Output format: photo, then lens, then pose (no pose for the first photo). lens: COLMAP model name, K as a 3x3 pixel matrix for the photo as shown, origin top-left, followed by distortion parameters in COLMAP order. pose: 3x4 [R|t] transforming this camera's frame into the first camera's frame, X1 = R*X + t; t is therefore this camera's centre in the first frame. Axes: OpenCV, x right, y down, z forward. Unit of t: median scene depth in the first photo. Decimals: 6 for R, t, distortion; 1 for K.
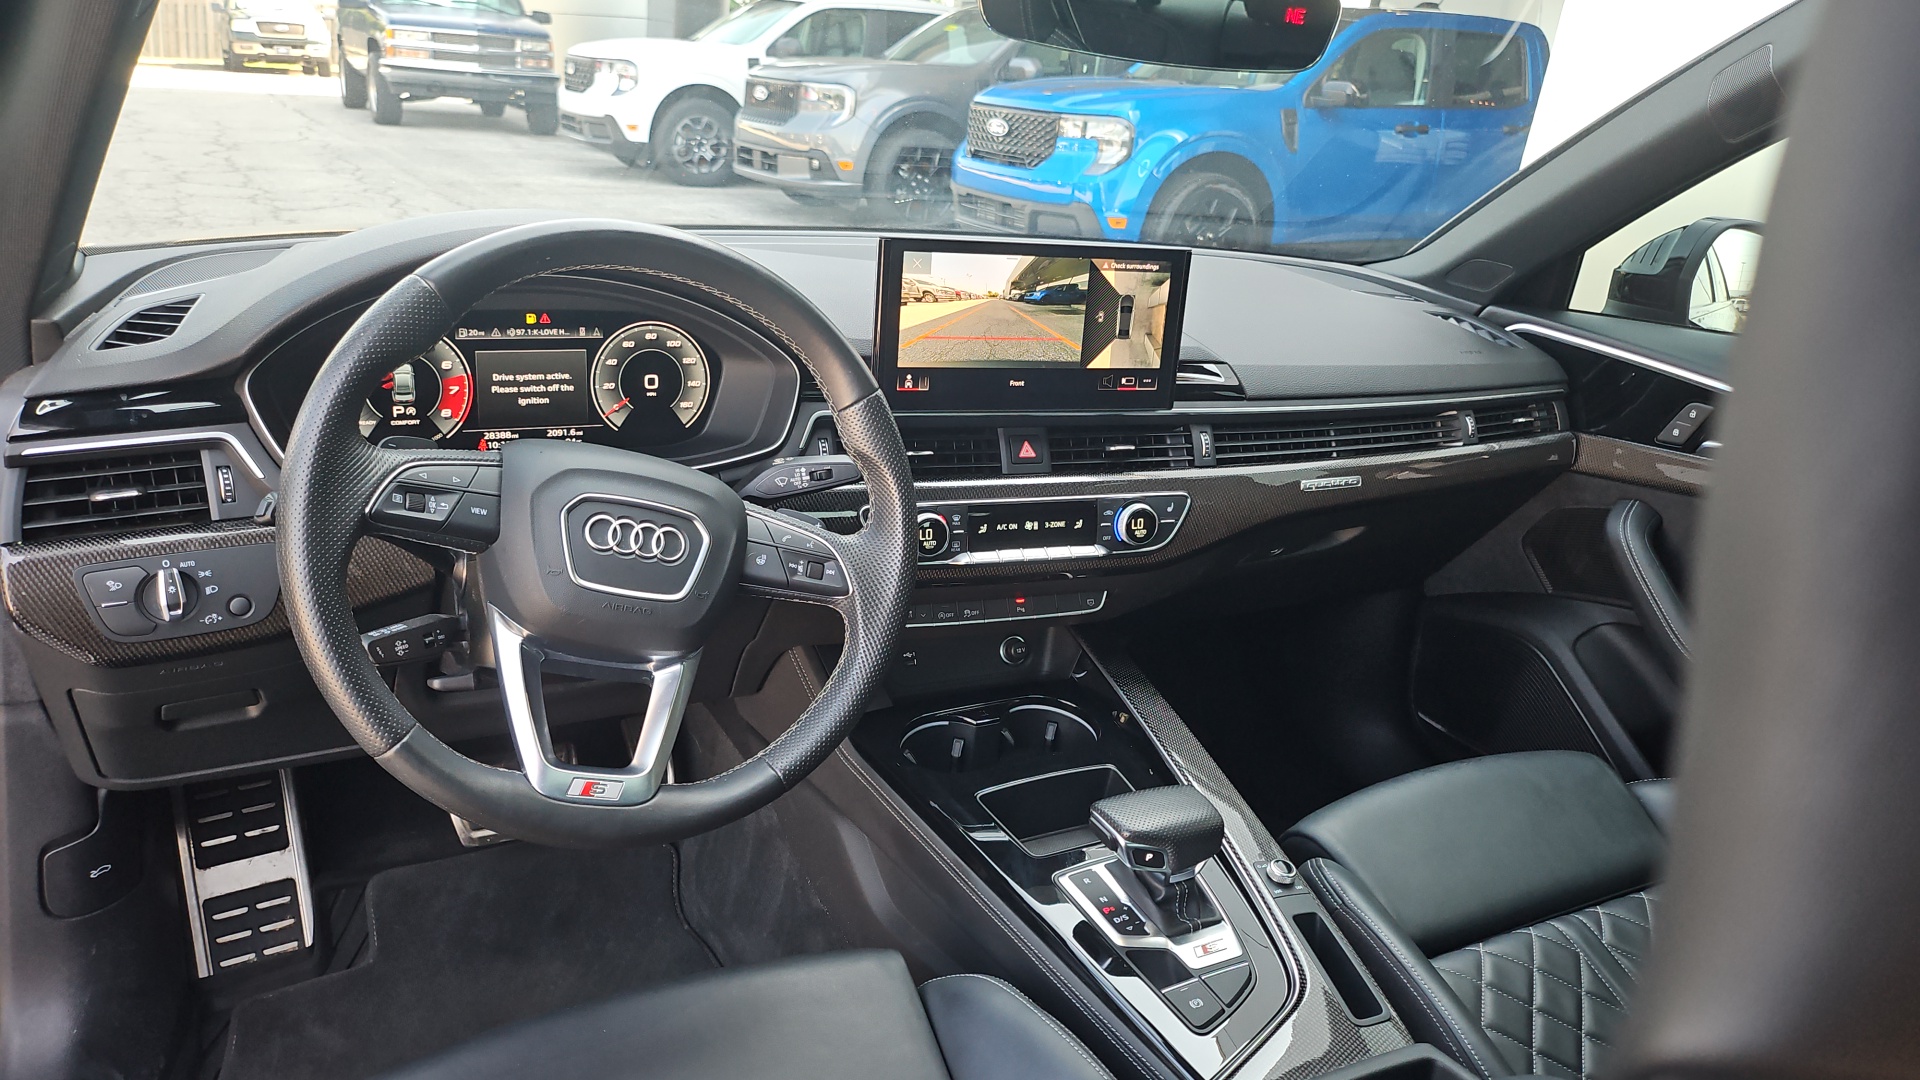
lens RADIAL K [[1368.7, 0, 956.9], [0, 1368.7, 532.1], [0, 0, 1]] dist [0.059174, -0.071611]
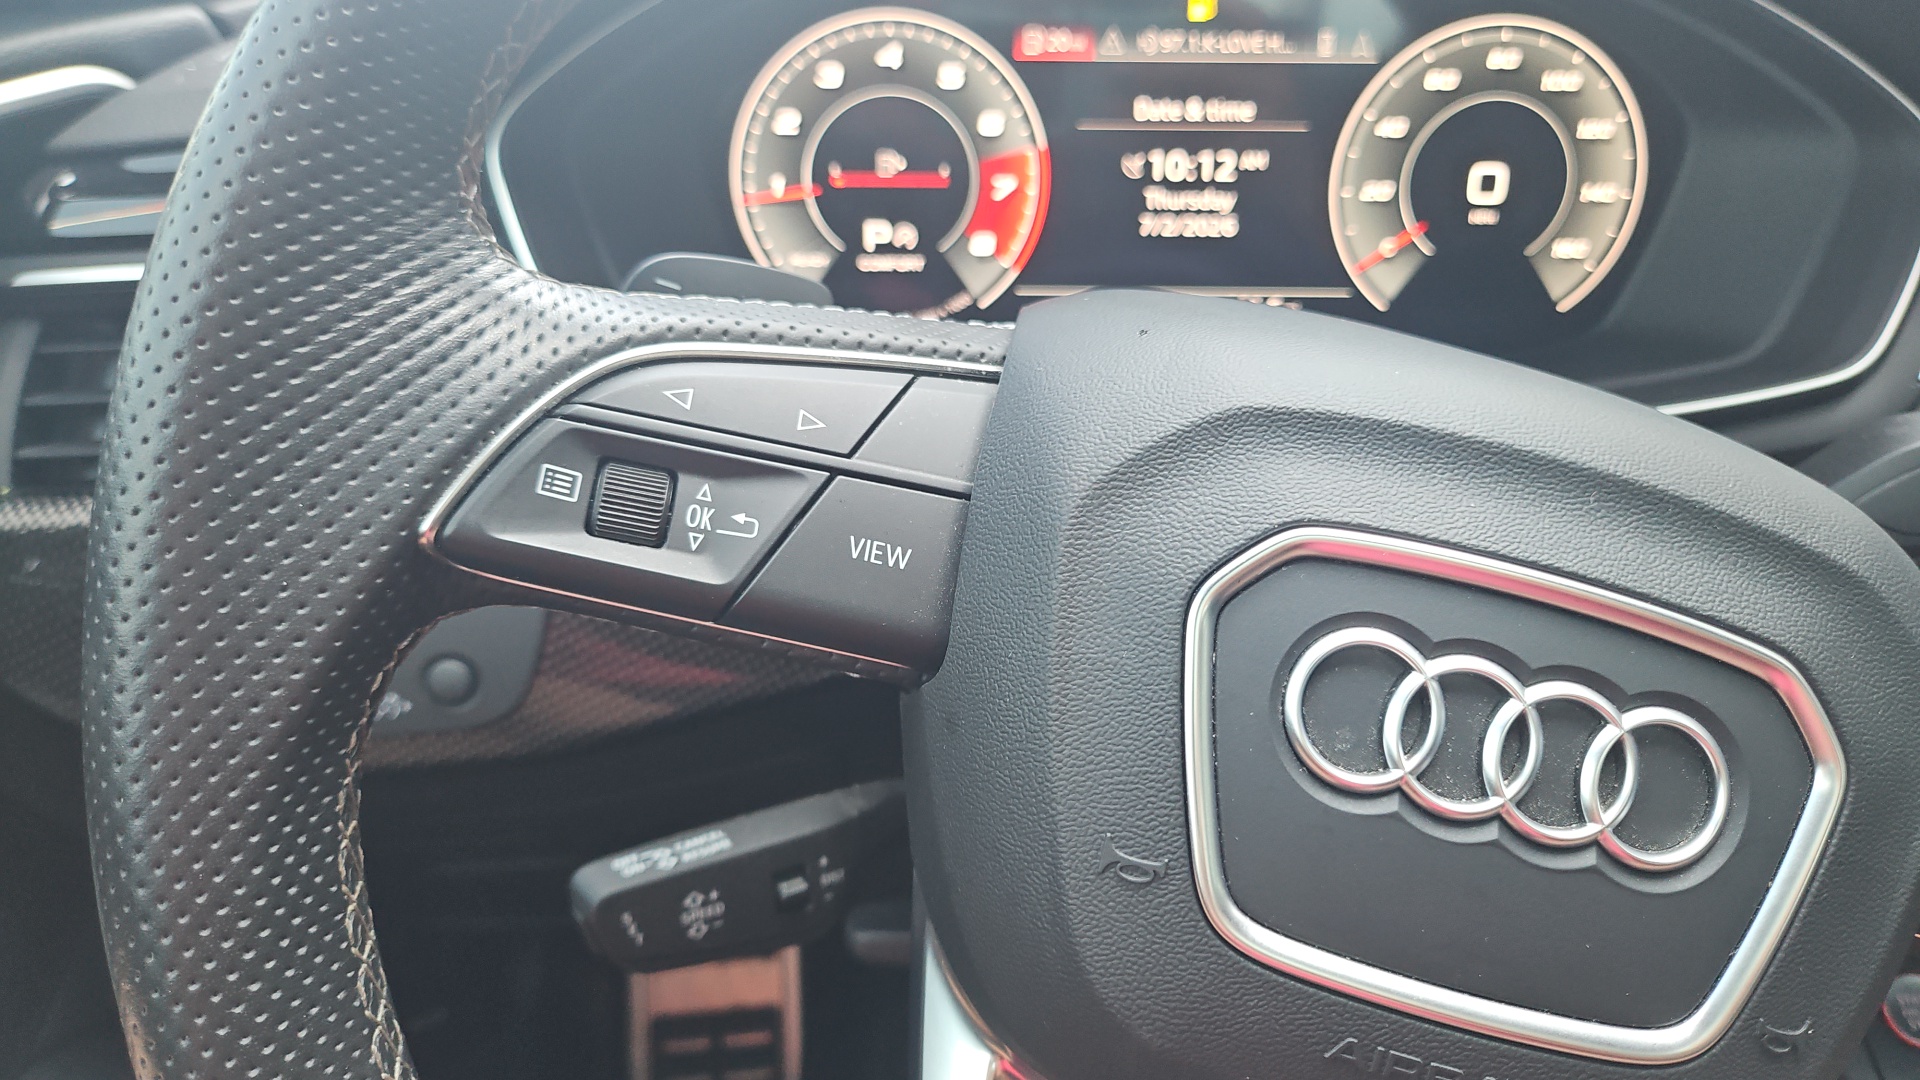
lens RADIAL K [[1385.3, 0, 1003.0], [0, 1385.3, 551.0], [0, 0, 1]] dist [0.063375, -0.077906]
pose [[0.894778, 0.115684, -0.431264, -0.165457], [-0.087248, 0.992535, 0.085221, -0.029538], [0.437904, -0.038627, 0.898192, 0.593233]]
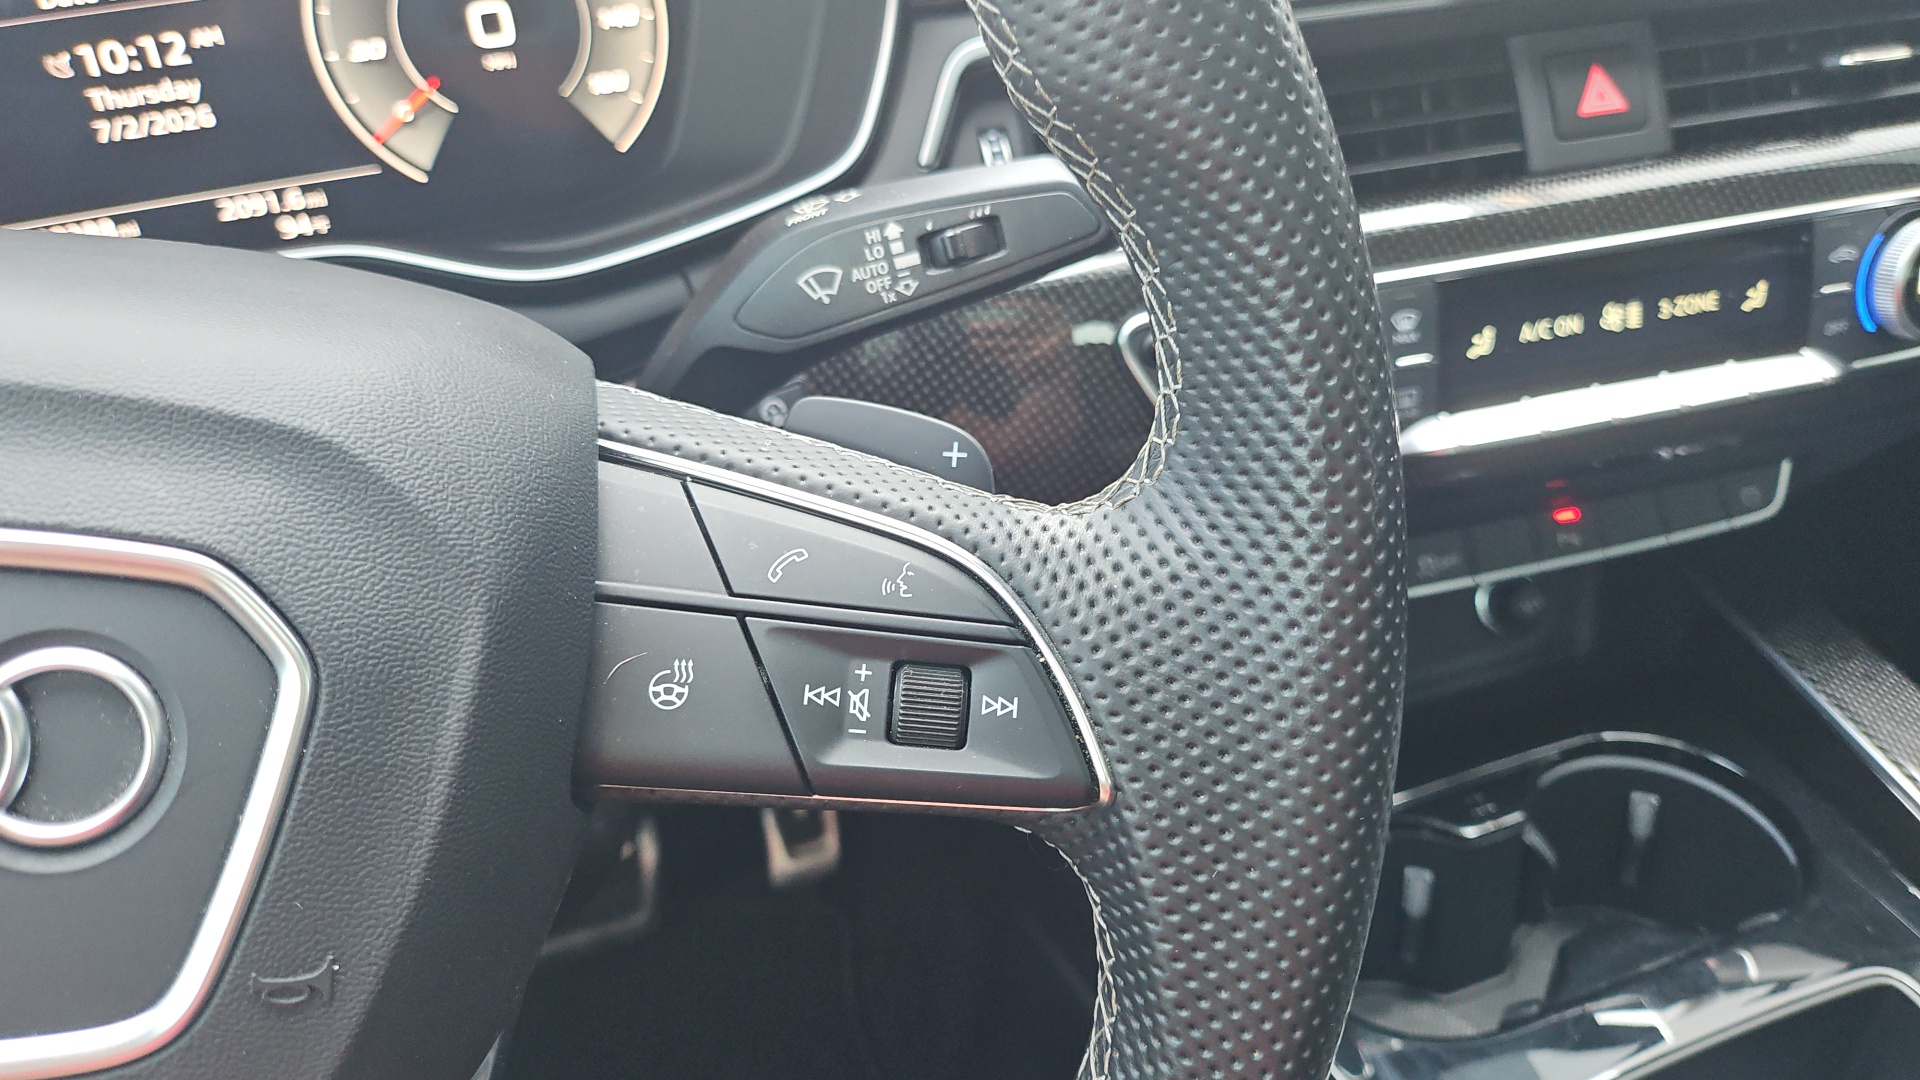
lens RADIAL K [[1365.9, 0, 959.9], [0, 1365.9, 557.8], [0, 0, 1]] dist [0.033786, -0.068686]
pose [[0.976035, -0.069405, -0.206247, -0.044566], [0.107266, 0.978079, 0.178482, -0.026767], [0.189339, -0.196328, 0.962084, 0.669904]]
